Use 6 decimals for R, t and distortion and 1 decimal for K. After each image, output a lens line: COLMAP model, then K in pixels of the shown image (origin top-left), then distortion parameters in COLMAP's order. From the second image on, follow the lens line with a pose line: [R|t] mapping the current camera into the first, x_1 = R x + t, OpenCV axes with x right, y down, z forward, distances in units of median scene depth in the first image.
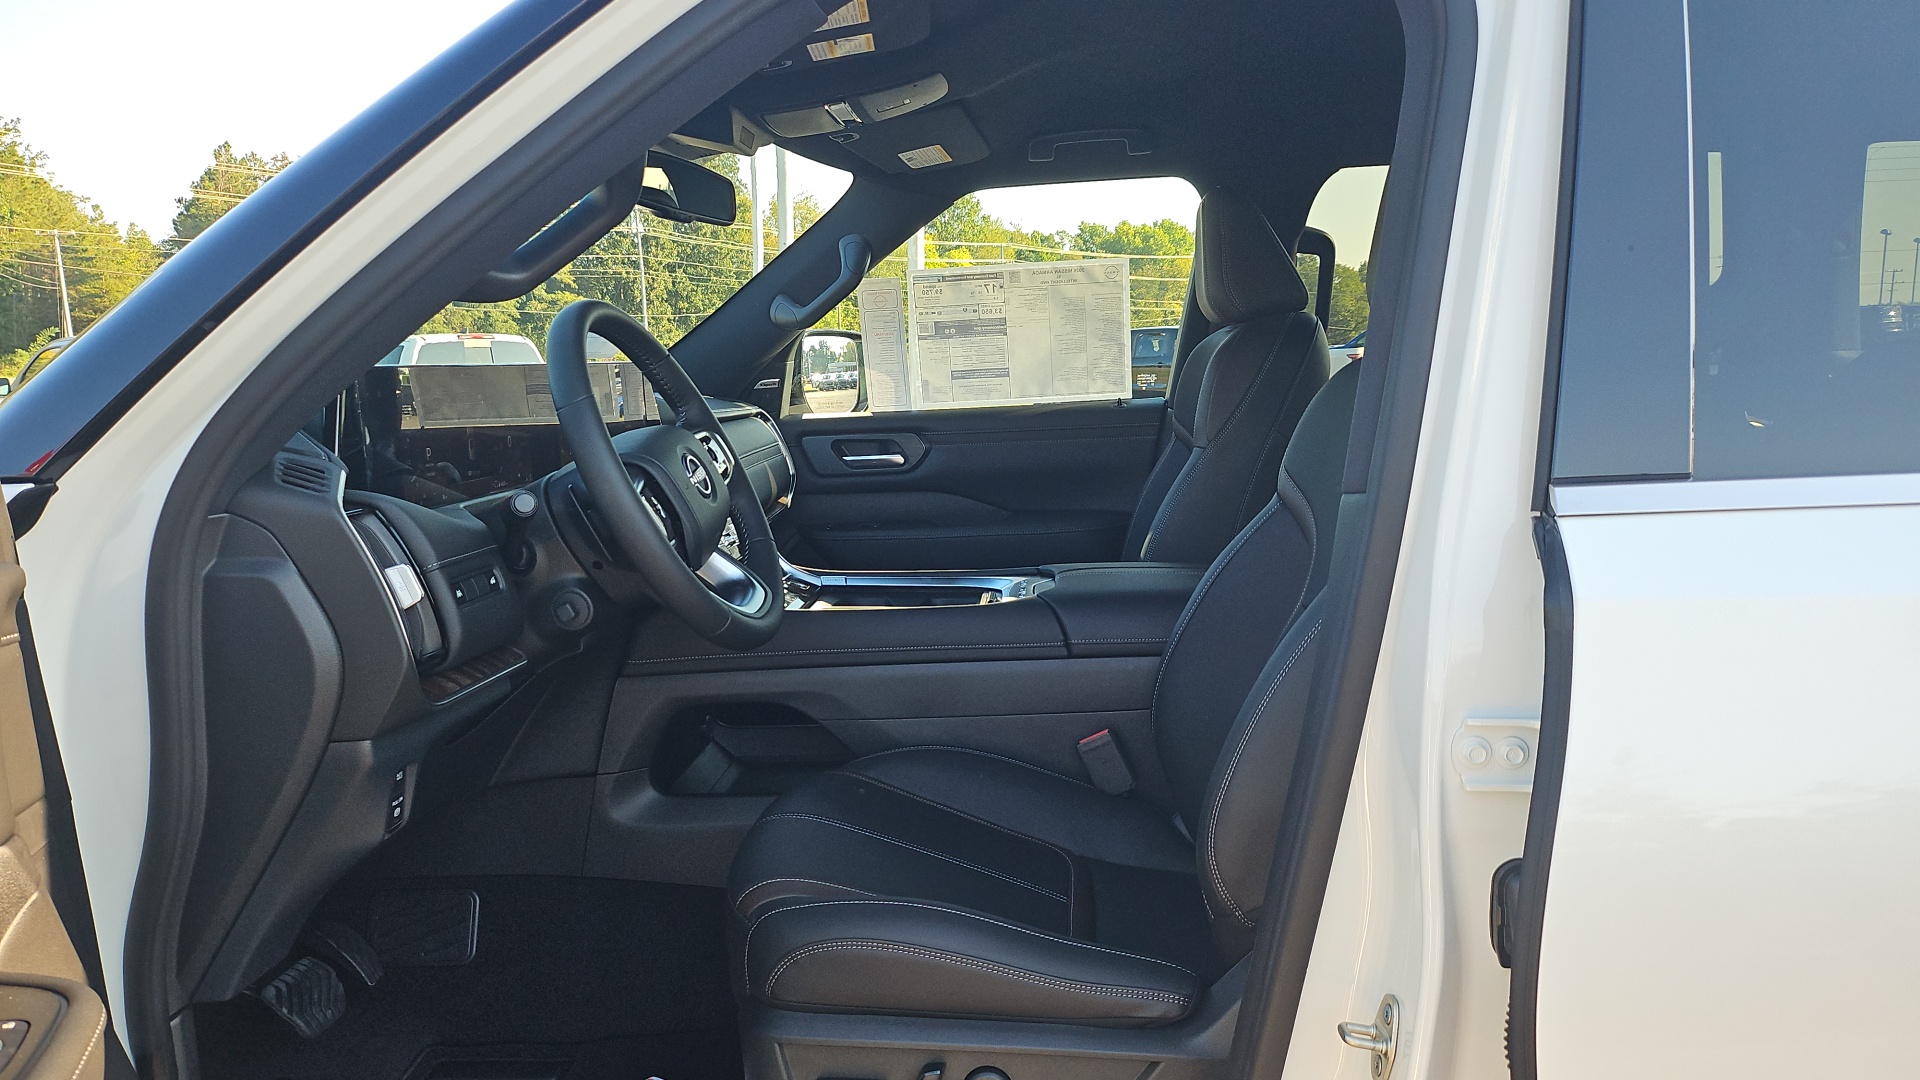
lens RADIAL K [[1318.6, 0, 986.8], [0, 1318.6, 537.1], [0, 0, 1]] dist [0.066921, -0.064076]
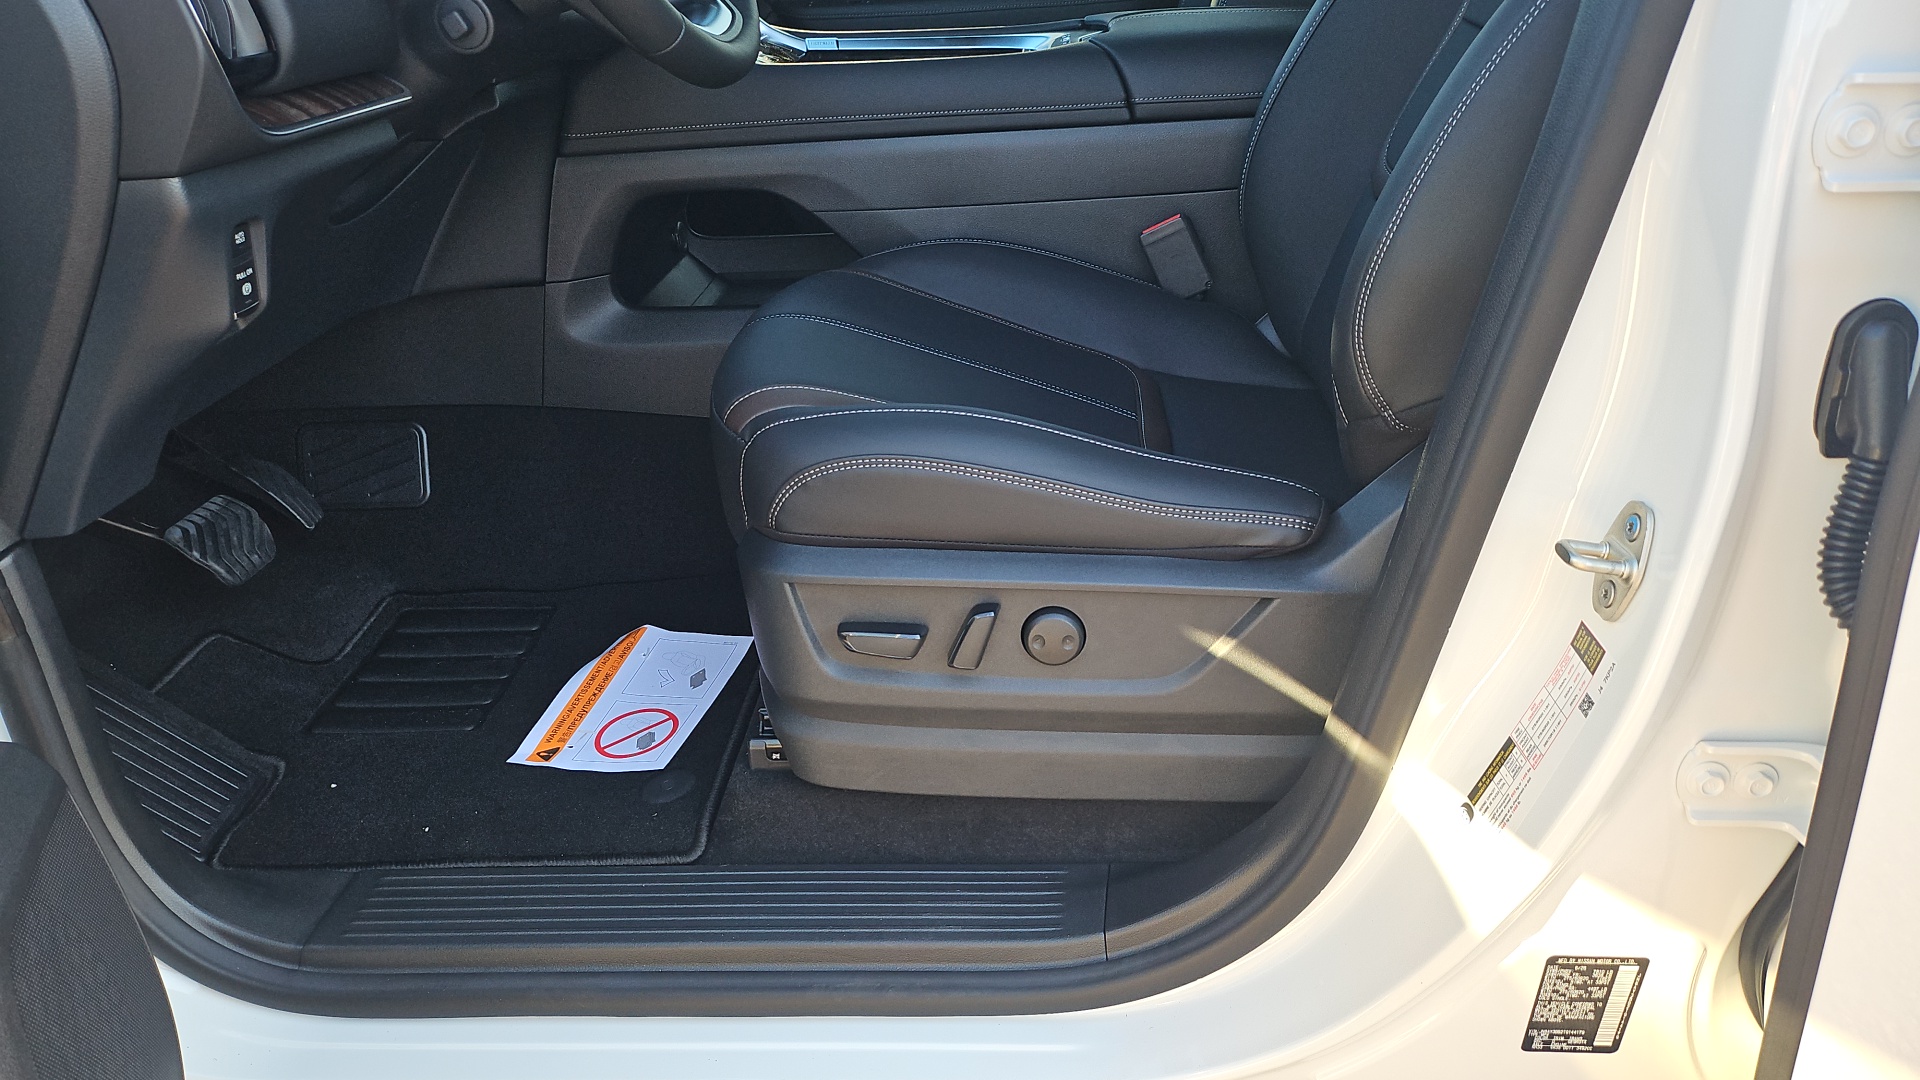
lens RADIAL K [[1438.7, 0, 960.5], [0, 1438.7, 505.3], [0, 0, 1]] dist [0.035450, -0.006595]
pose [[0.999536, -0.015746, -0.026081, -0.024975], [0.022806, 0.954335, 0.297866, 0.066144], [0.020200, -0.298323, 0.954251, 0.157578]]
